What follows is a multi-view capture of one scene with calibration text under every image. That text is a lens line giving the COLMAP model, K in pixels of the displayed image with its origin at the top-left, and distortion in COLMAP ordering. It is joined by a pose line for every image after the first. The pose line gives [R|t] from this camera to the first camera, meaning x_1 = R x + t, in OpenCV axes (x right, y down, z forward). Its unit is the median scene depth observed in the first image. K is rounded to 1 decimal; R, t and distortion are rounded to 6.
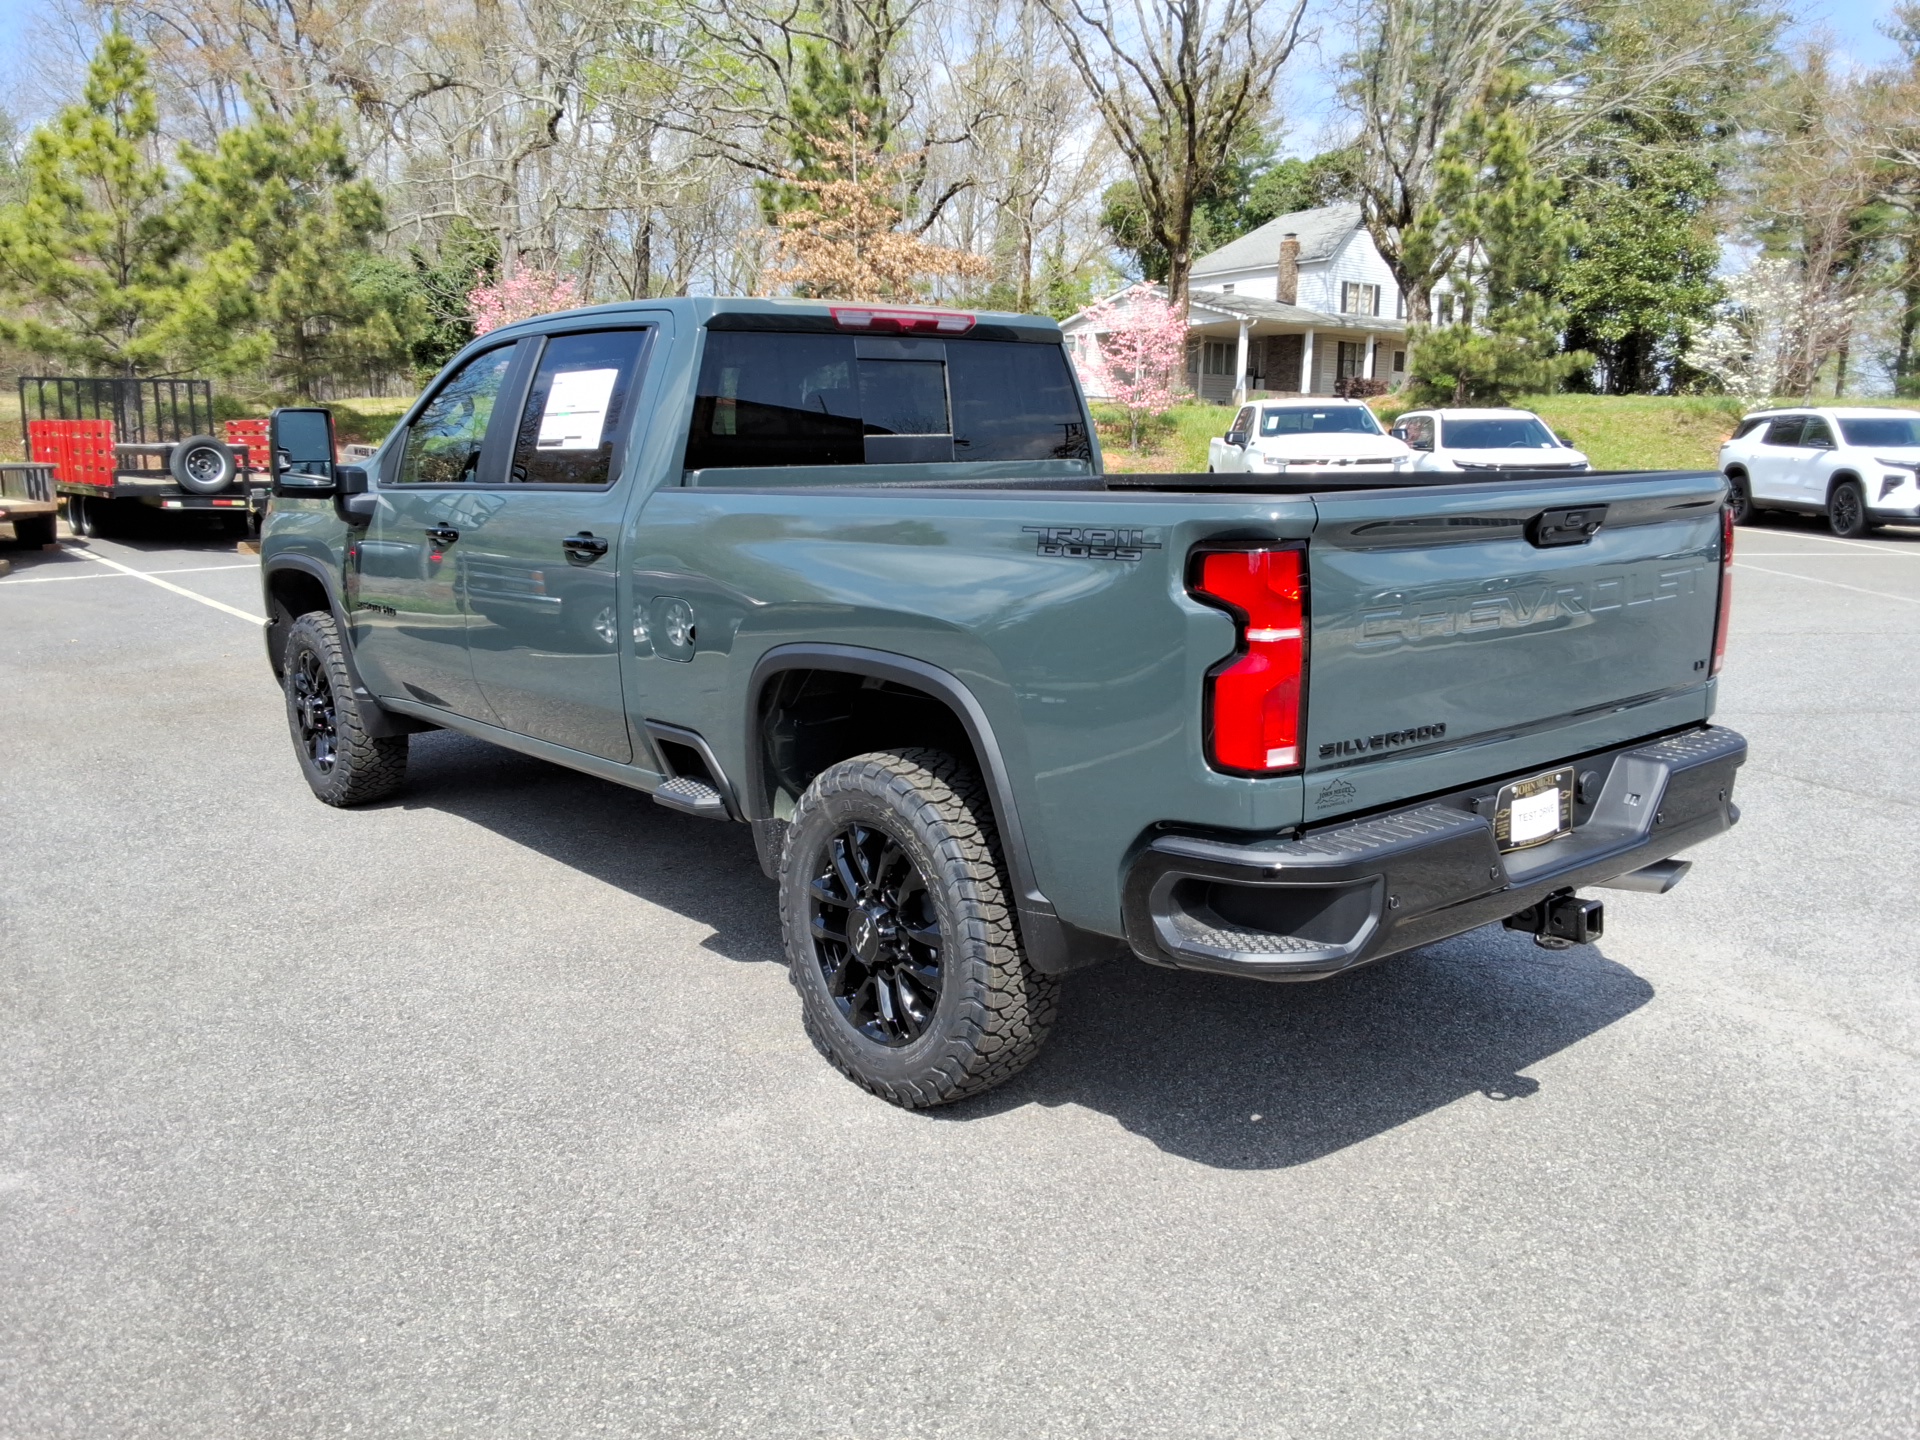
lens RADIAL K [[1546.4, 0, 991.7], [0, 1546.4, 716.8], [0, 0, 1]] dist [0.099343, -0.160554]
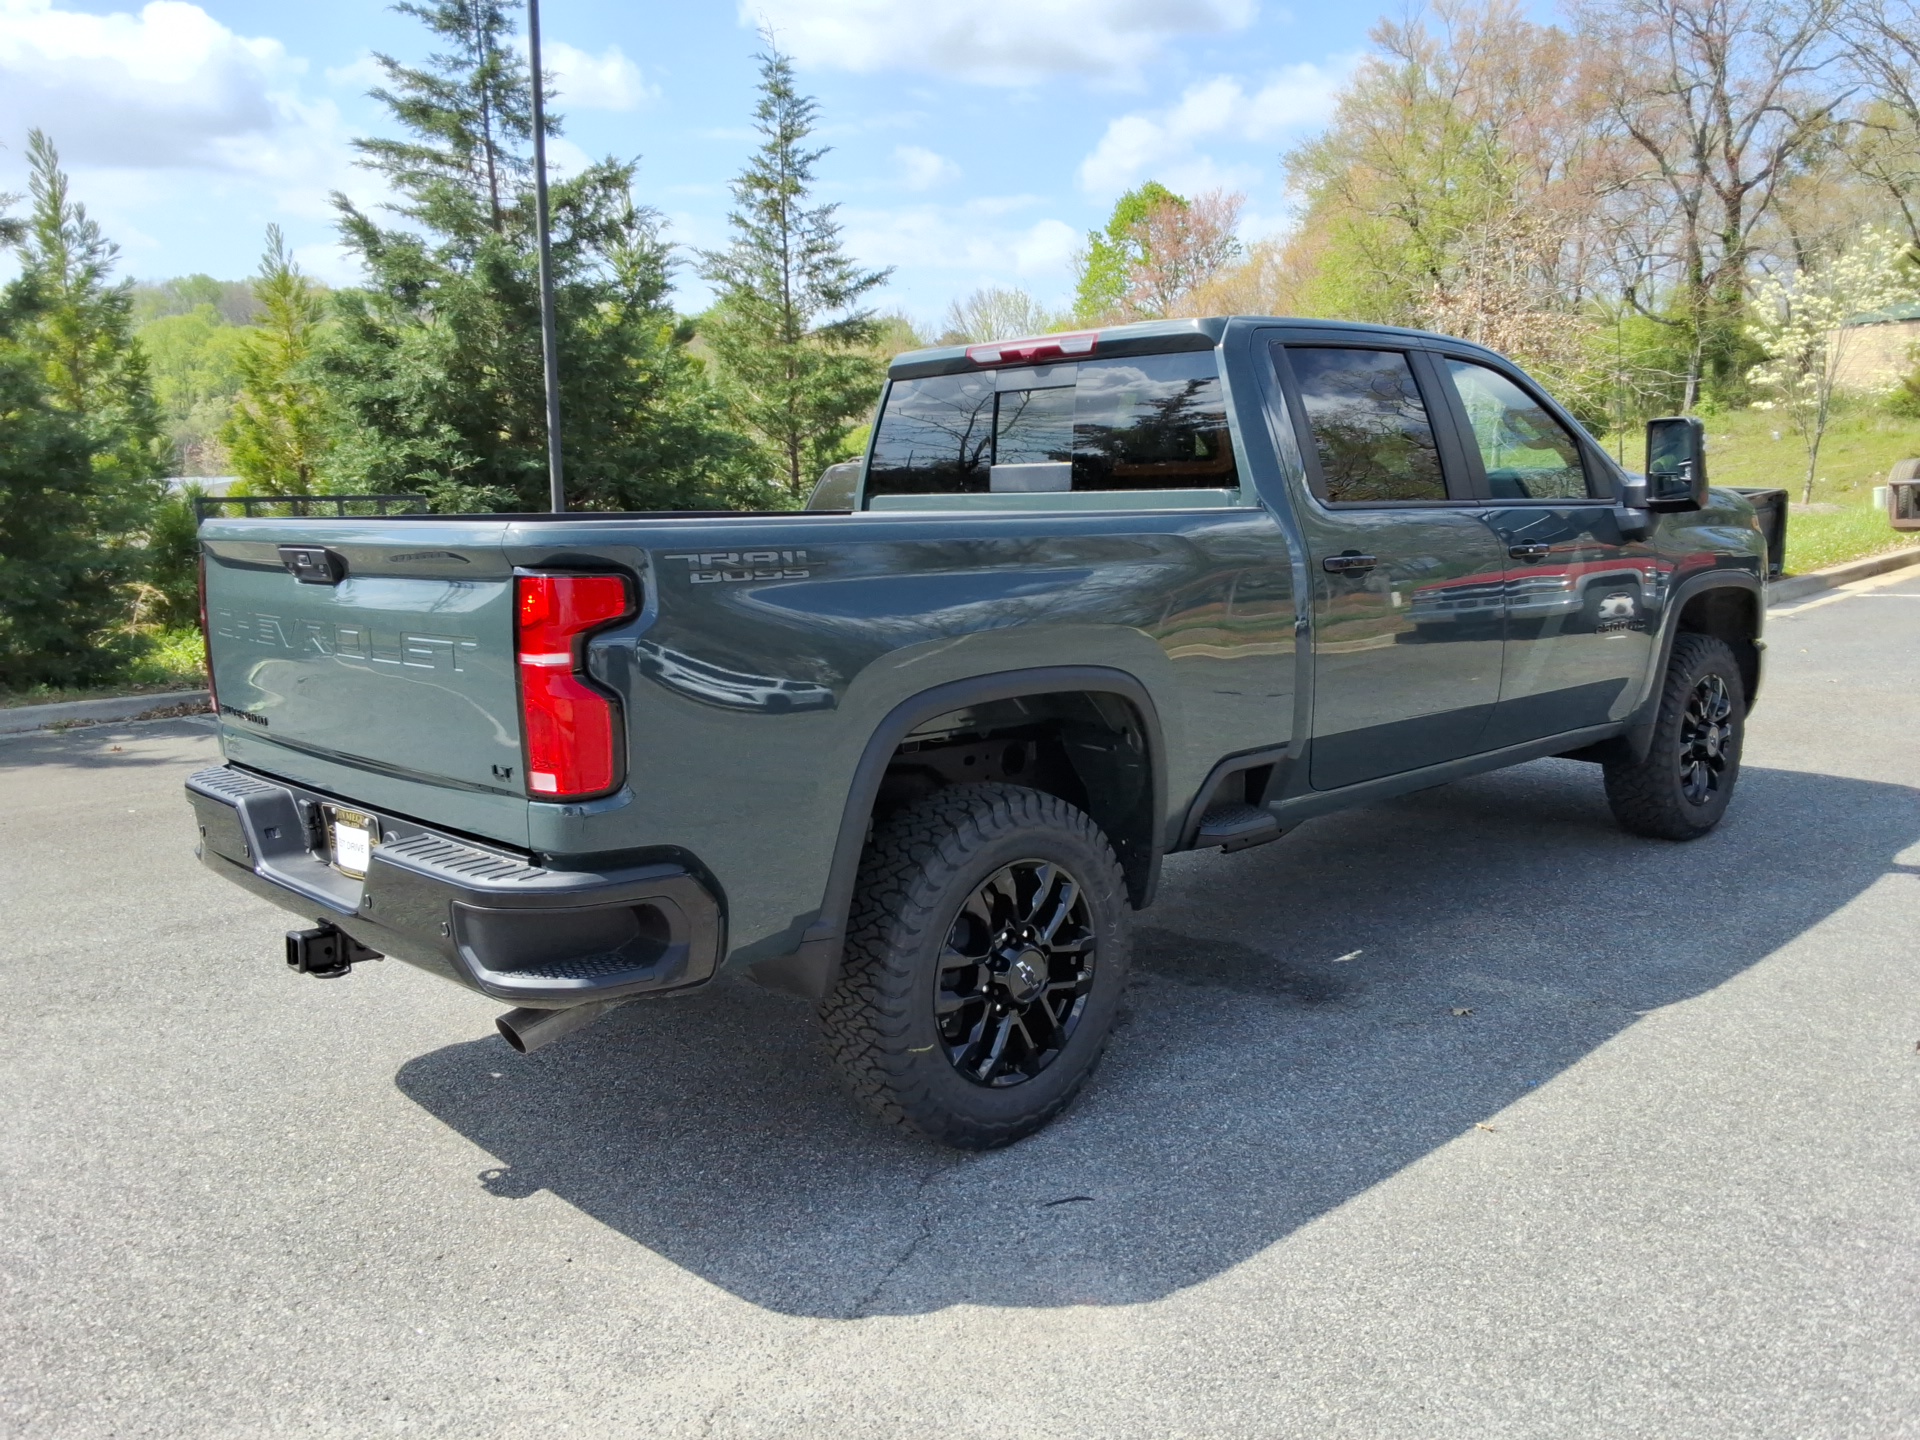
lens RADIAL K [[1546.4, 0, 960.9], [0, 1546.4, 706.7], [0, 0, 1]] dist [0.099343, -0.160554]
pose [[0.057273, 0.148382, -0.987270, 0.205003], [-0.156715, 0.977970, 0.137893, -0.034491], [0.985982, 0.146823, 0.079265, 0.194461]]
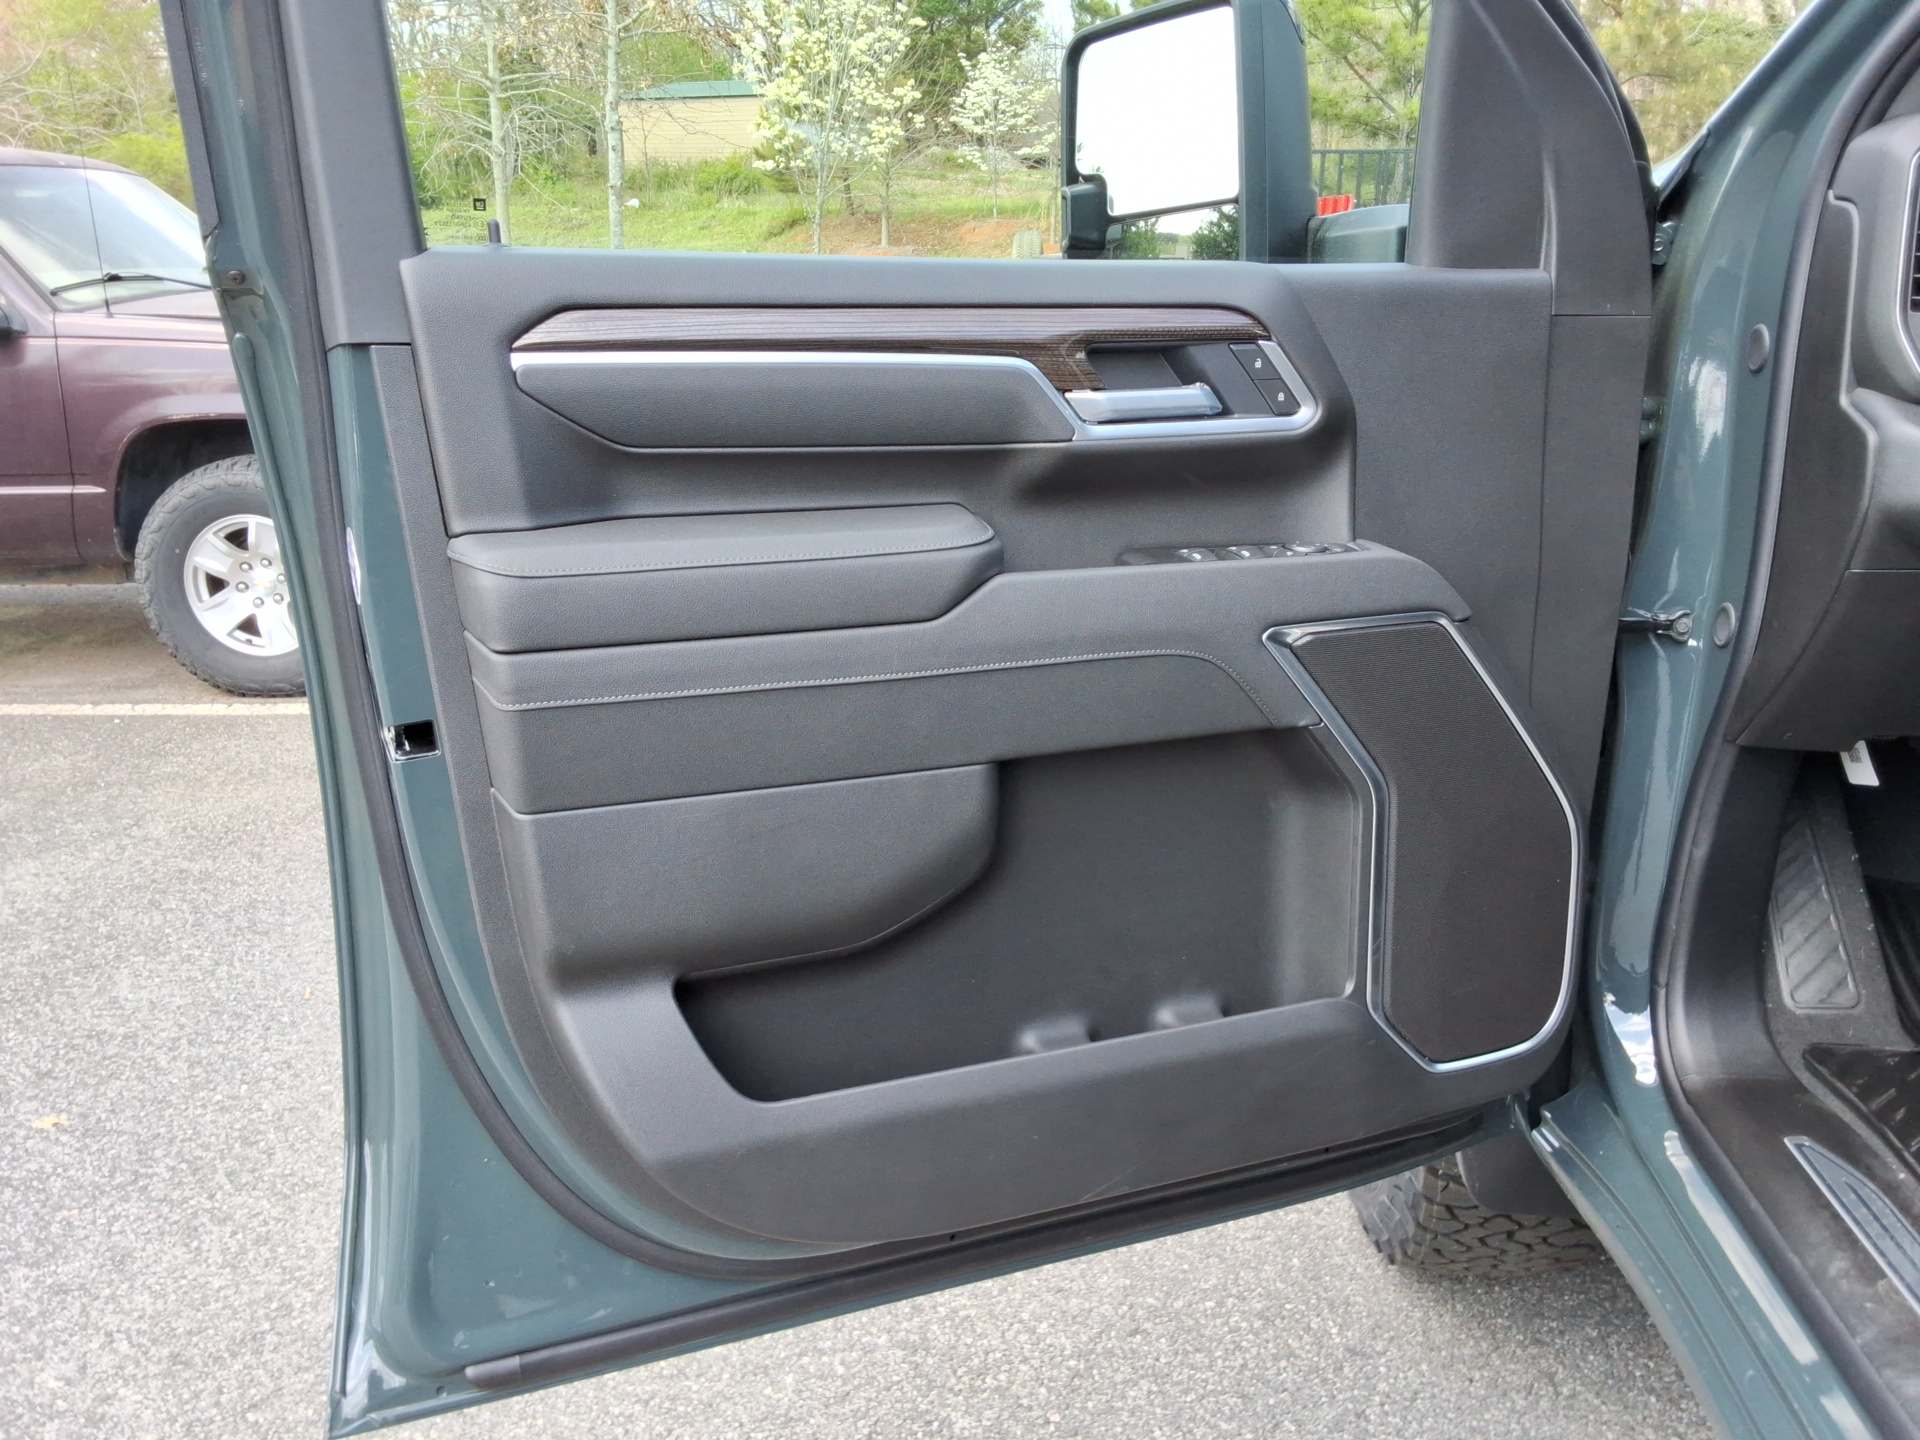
lens RADIAL K [[1546.4, 0, 965.4], [0, 1546.4, 714.0], [0, 0, 1]] dist [0.099343, -0.160554]
pose [[0.712387, 0.205427, -0.671047, -0.081712], [-0.122056, 0.977893, 0.169786, -0.030412], [0.691091, -0.039048, 0.721712, 0.204324]]
